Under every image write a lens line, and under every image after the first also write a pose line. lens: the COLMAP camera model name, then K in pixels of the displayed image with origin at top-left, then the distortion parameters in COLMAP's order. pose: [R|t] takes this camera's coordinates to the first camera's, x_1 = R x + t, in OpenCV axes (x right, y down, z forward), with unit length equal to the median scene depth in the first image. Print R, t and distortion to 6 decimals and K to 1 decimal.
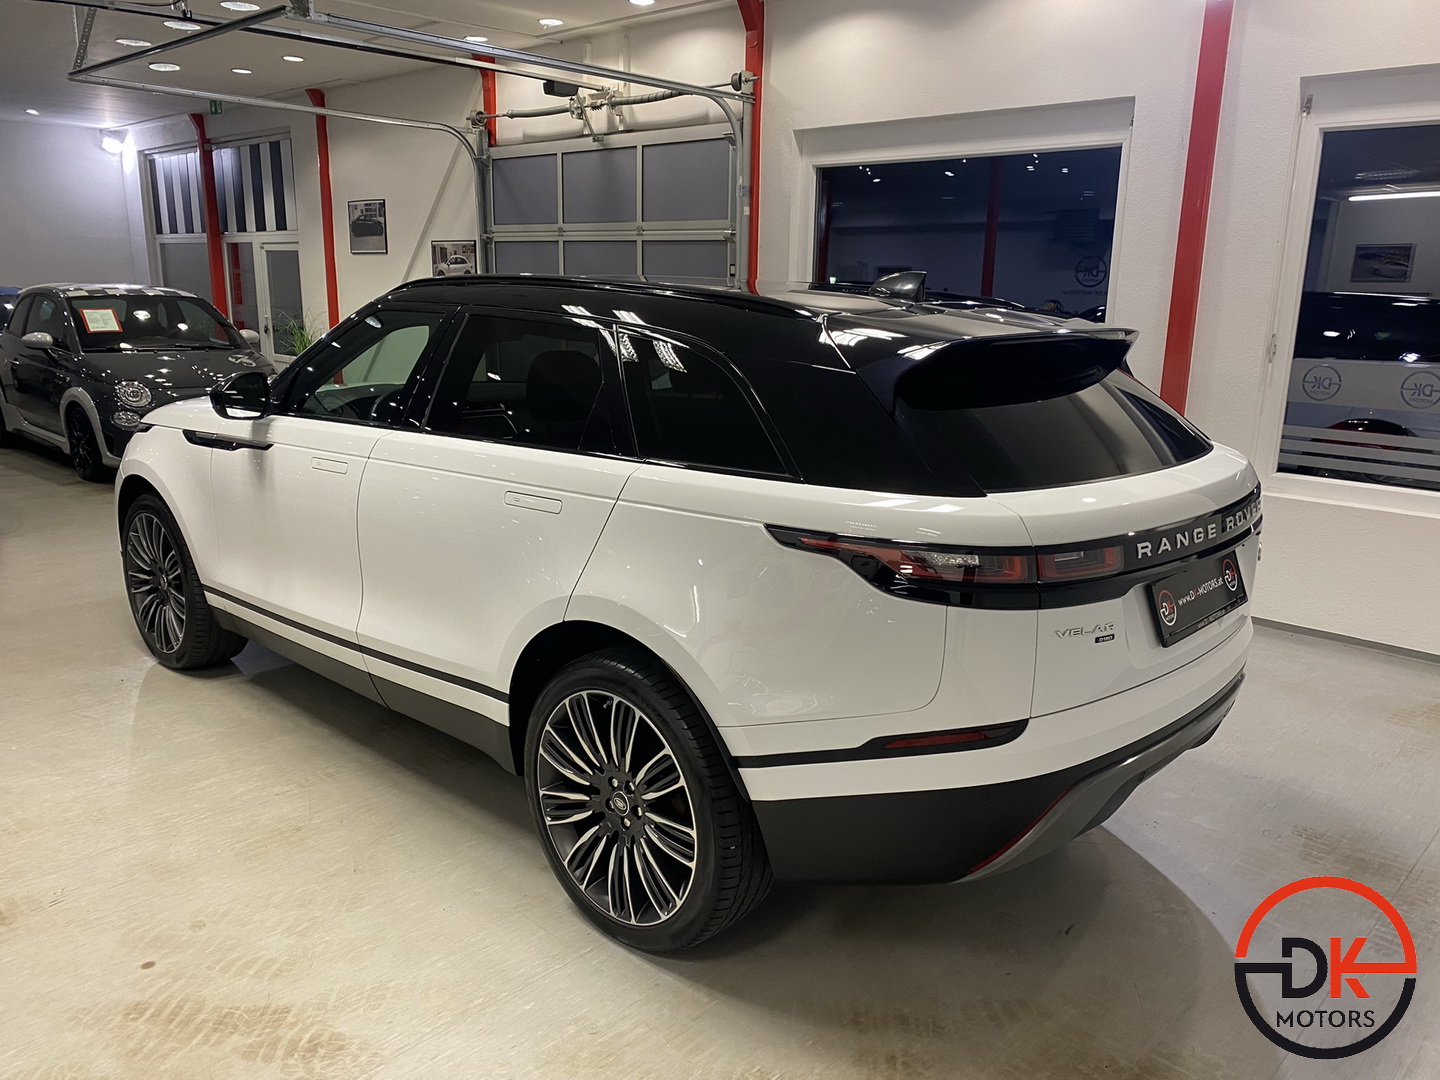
lens RADIAL K [[1088.2, 0, 720.0], [0, 1088.2, 540.0], [0, 0, 1]] dist [0.070501, -0.102256]
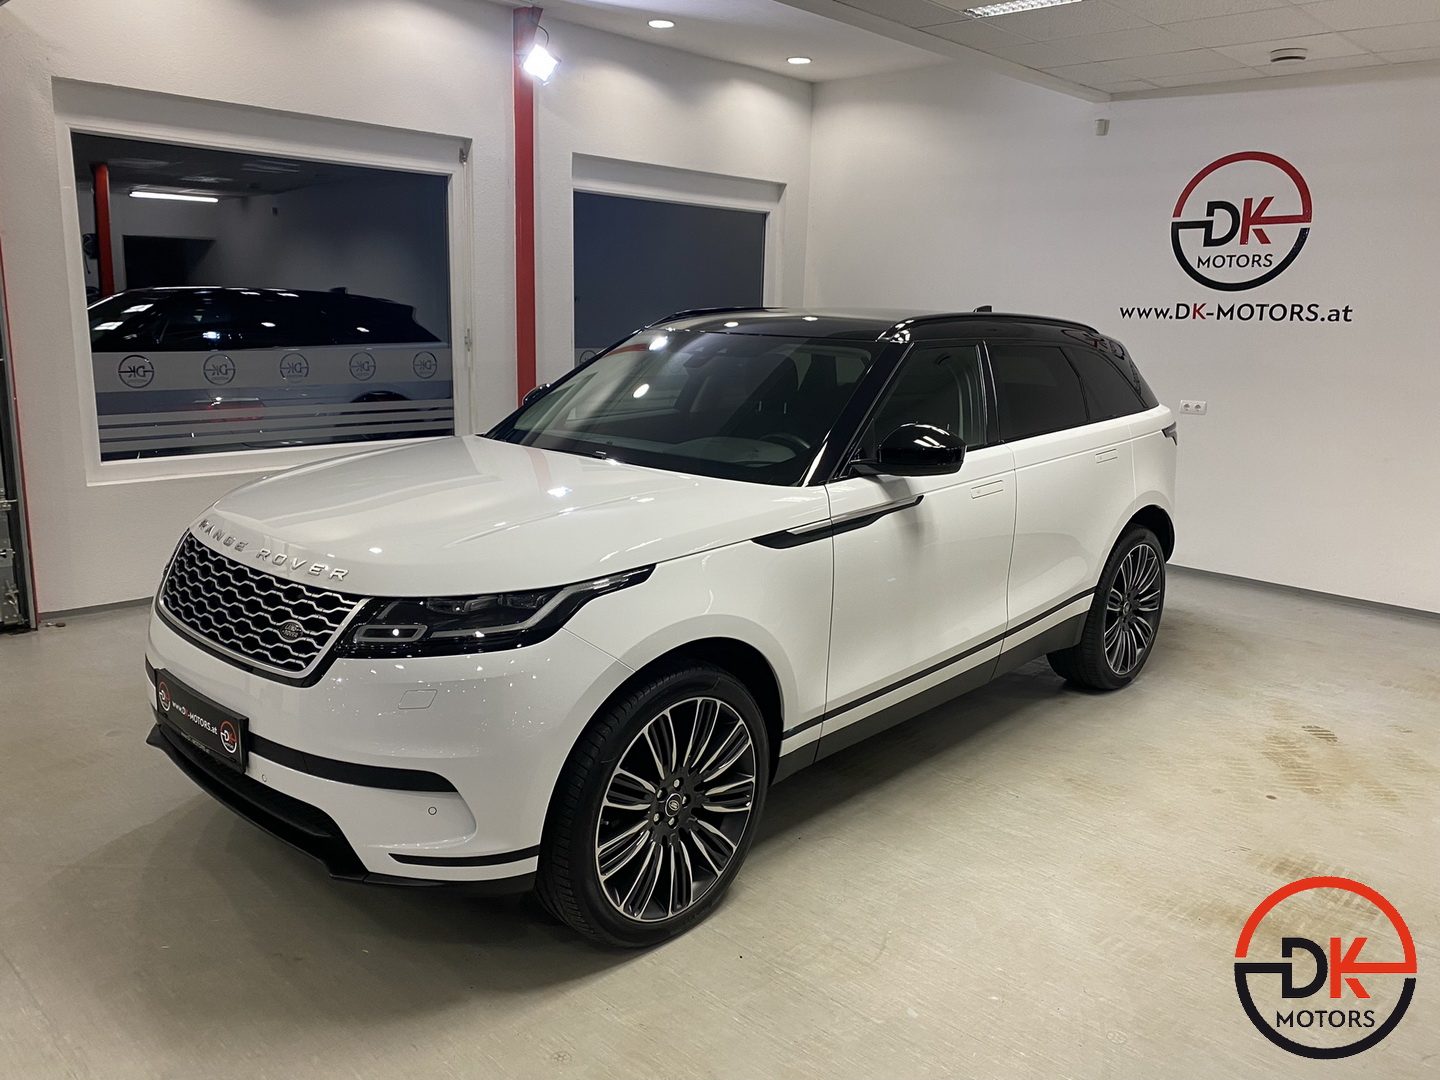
lens RADIAL K [[1131.6, 0, 725.4], [0, 1131.6, 519.3], [0, 0, 1]] dist [0.071808, -0.085876]
pose [[-0.008369, -0.211610, 0.977318, -0.727213], [0.203052, 0.956631, 0.208870, -0.163393], [-0.979132, 0.200195, 0.034962, 0.598238]]
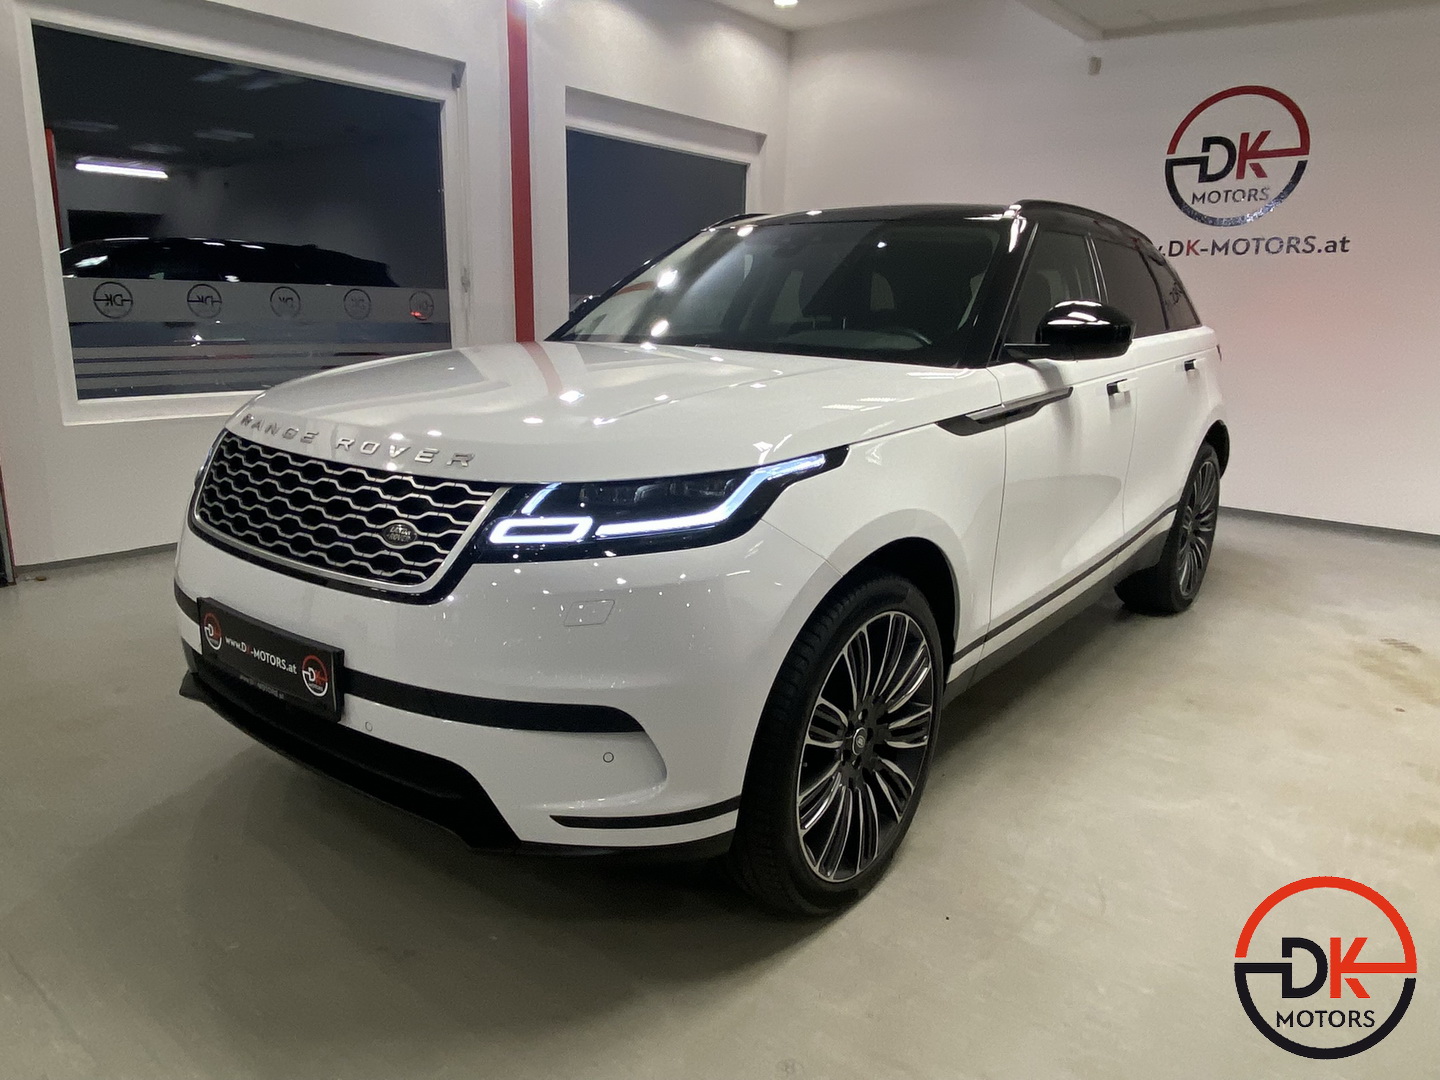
lens RADIAL K [[993.3, 0, 720.0], [0, 993.3, 540.0], [0, 0, 1]] dist [0.097666, -0.109616]
pose [[-0.095519, -0.251739, 0.963070, -0.611594], [0.204773, 0.941832, 0.266498, -0.126221], [-0.974138, 0.222667, -0.038414, 0.694927]]
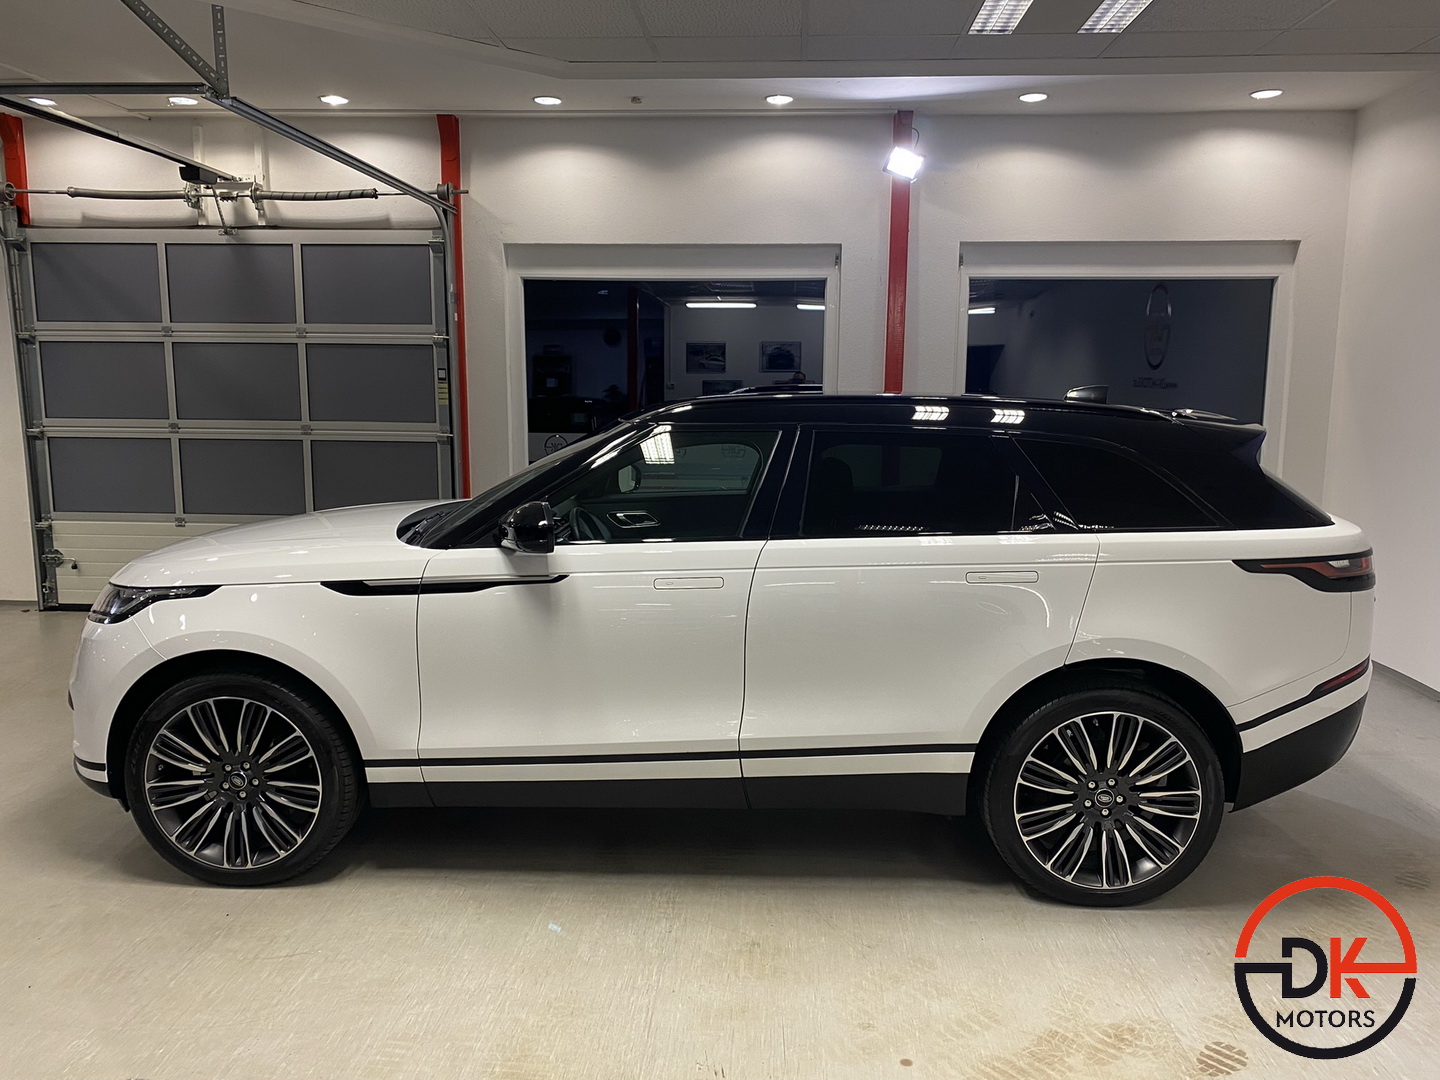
lens RADIAL K [[1109.6, 0, 712.4], [0, 1109.6, 539.6], [0, 0, 1]] dist [0.020245, -0.000693]
pose [[0.766120, -0.108394, 0.633492, -0.480568], [0.158648, 0.987068, -0.022970, -0.039729], [-0.622810, 0.118100, 0.773409, 0.091577]]
